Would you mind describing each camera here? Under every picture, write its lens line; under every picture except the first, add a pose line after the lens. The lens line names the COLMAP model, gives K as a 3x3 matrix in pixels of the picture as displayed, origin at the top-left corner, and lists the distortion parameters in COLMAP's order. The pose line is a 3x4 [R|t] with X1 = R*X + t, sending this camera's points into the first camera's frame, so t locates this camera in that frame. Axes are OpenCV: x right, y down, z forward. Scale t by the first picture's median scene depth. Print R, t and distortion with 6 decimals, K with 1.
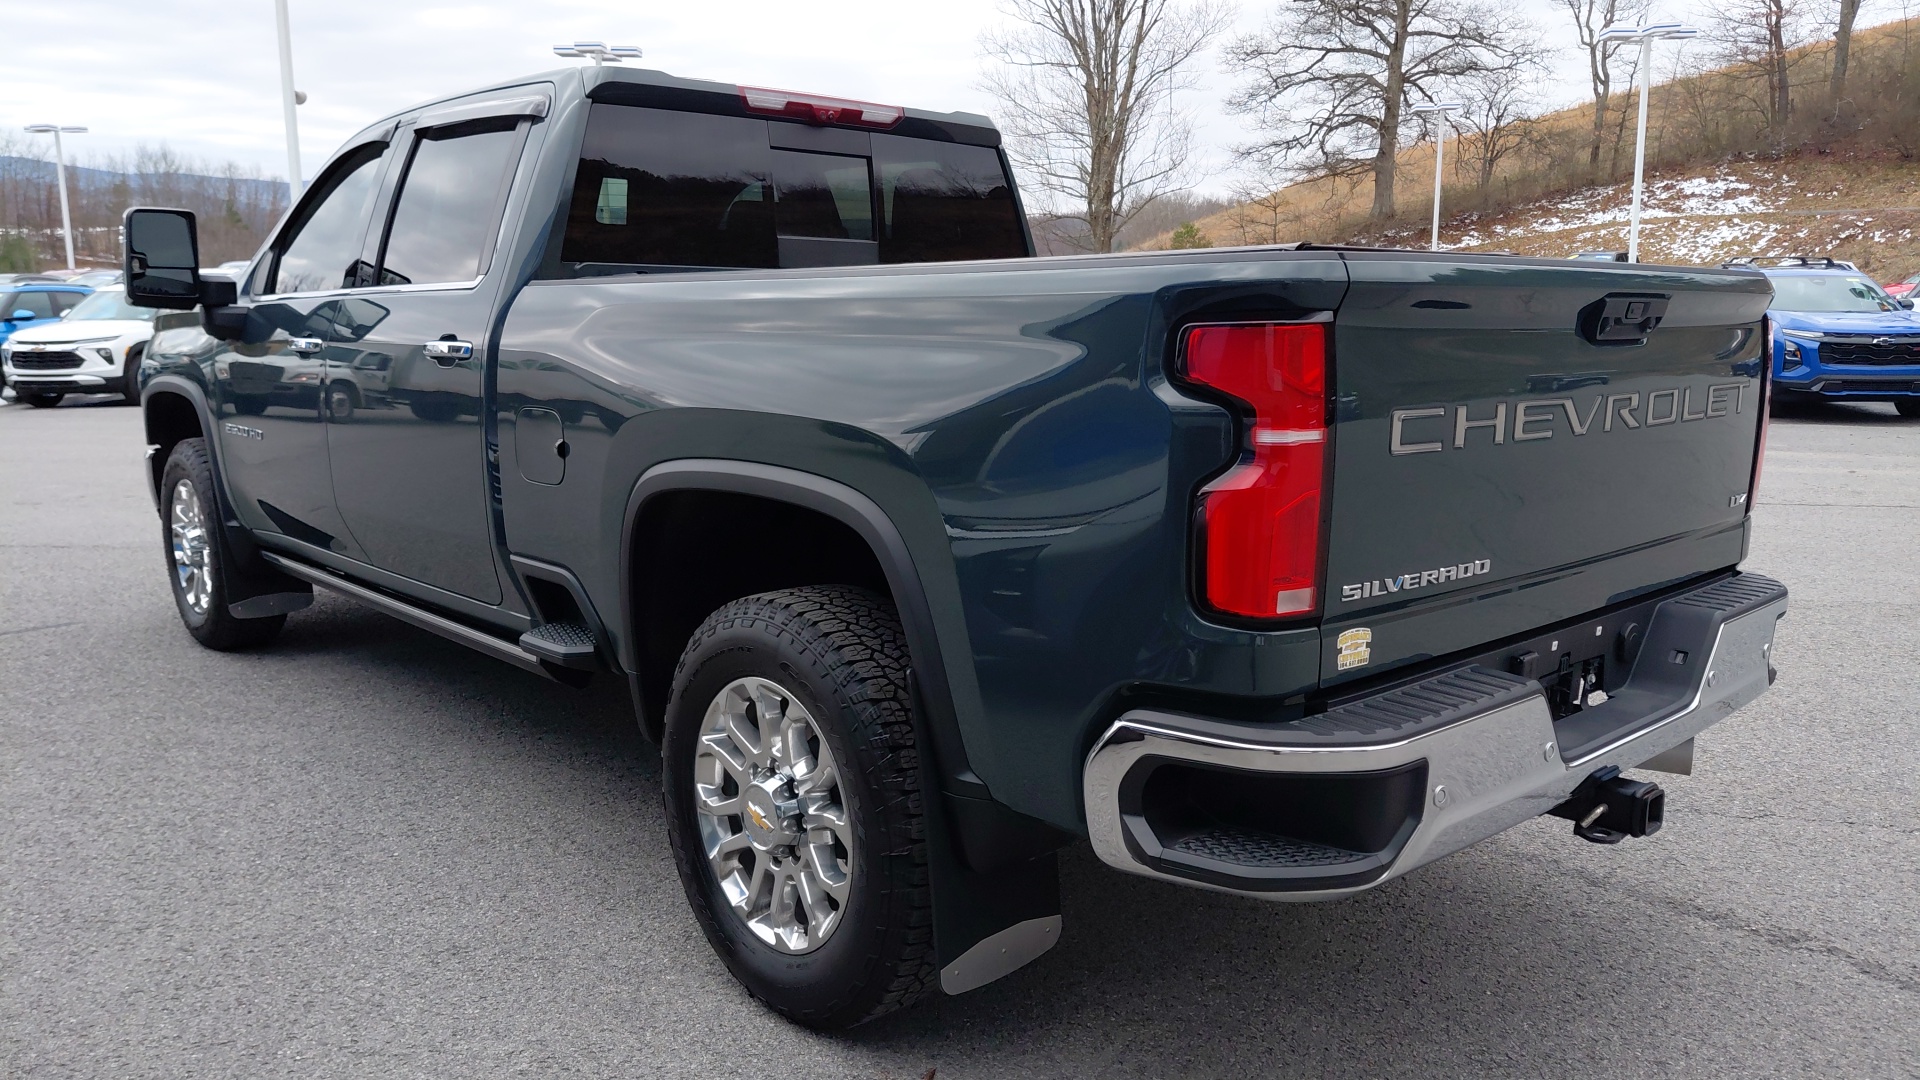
lens RADIAL K [[1418.9, 0, 955.9], [0, 1418.9, 535.9], [0, 0, 1]] dist [0.052718, -0.099689]
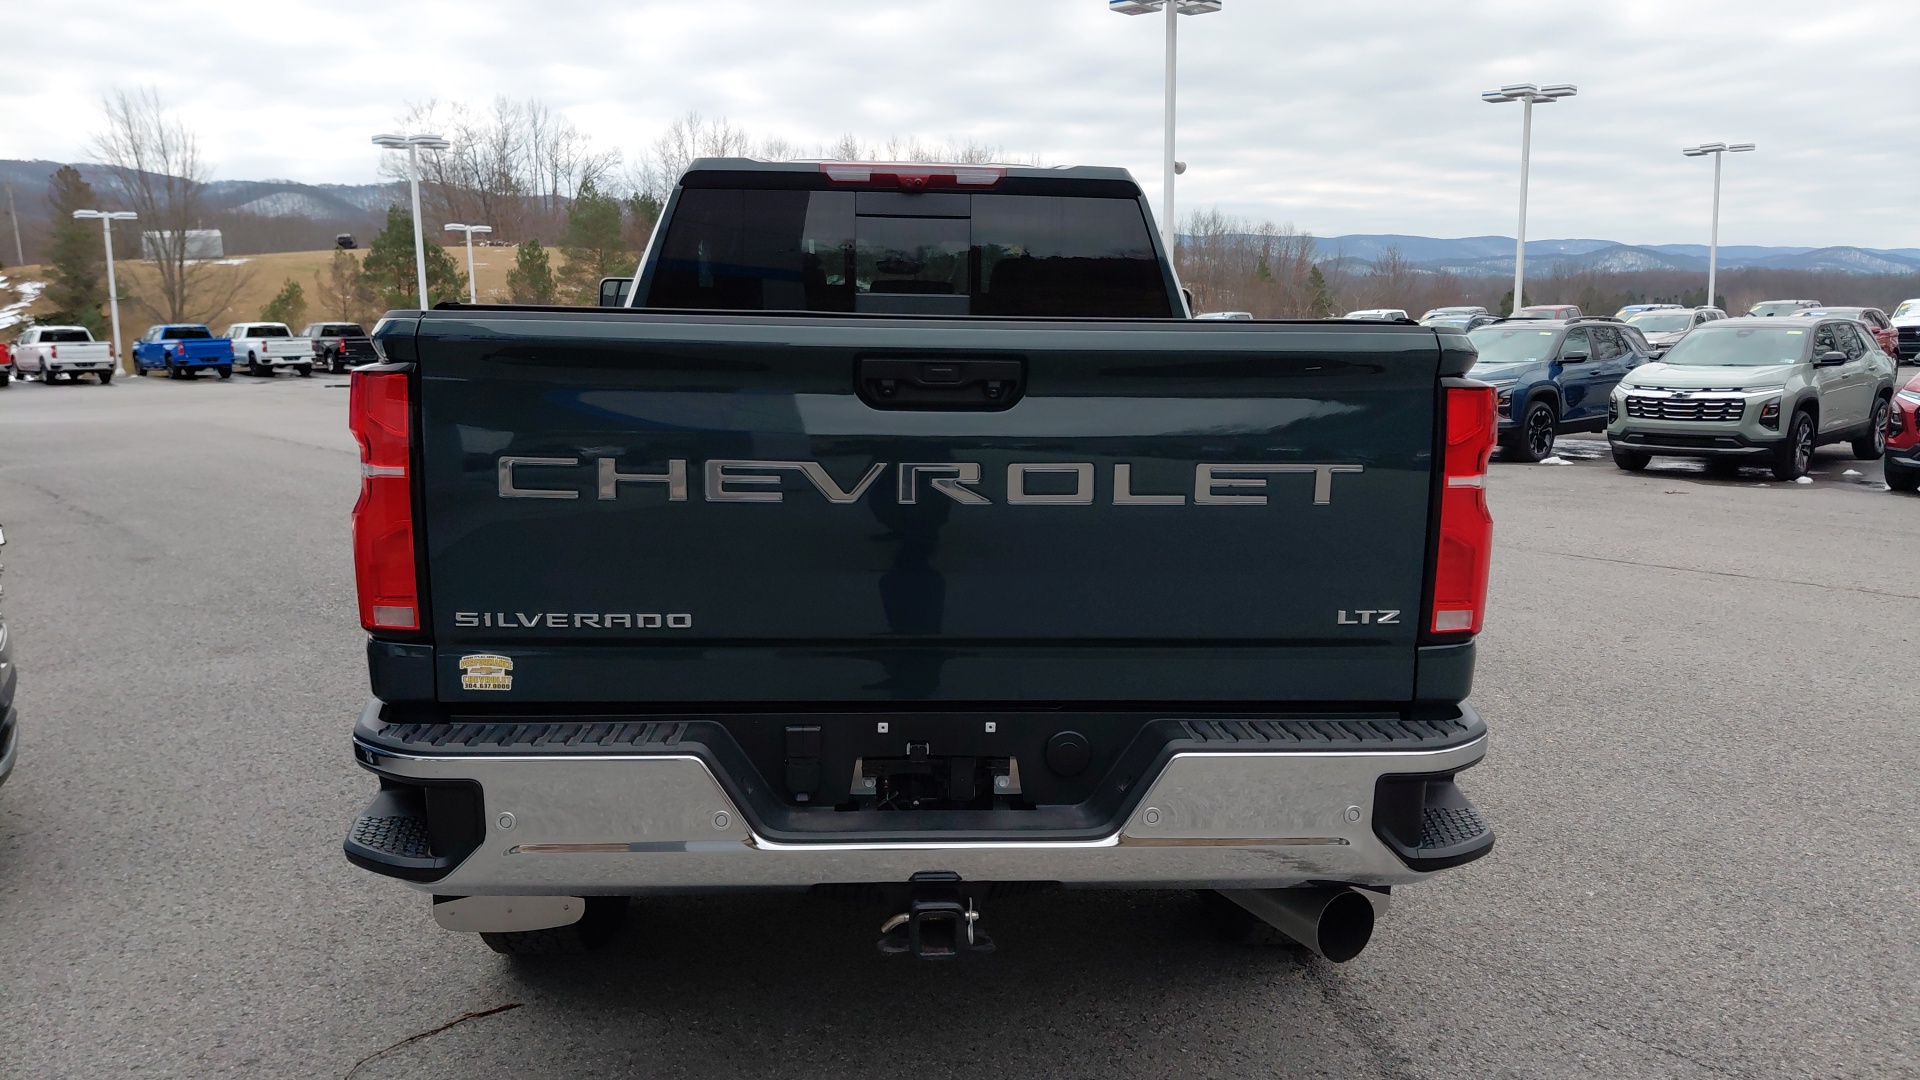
lens RADIAL K [[1418.9, 0, 965.7], [0, 1418.9, 539.6], [0, 0, 1]] dist [0.052718, -0.099689]
pose [[0.784325, 0.083317, -0.614729, 0.620234], [-0.100971, 0.994871, 0.006012, -0.033510], [0.612077, 0.057354, 0.788715, 0.177824]]
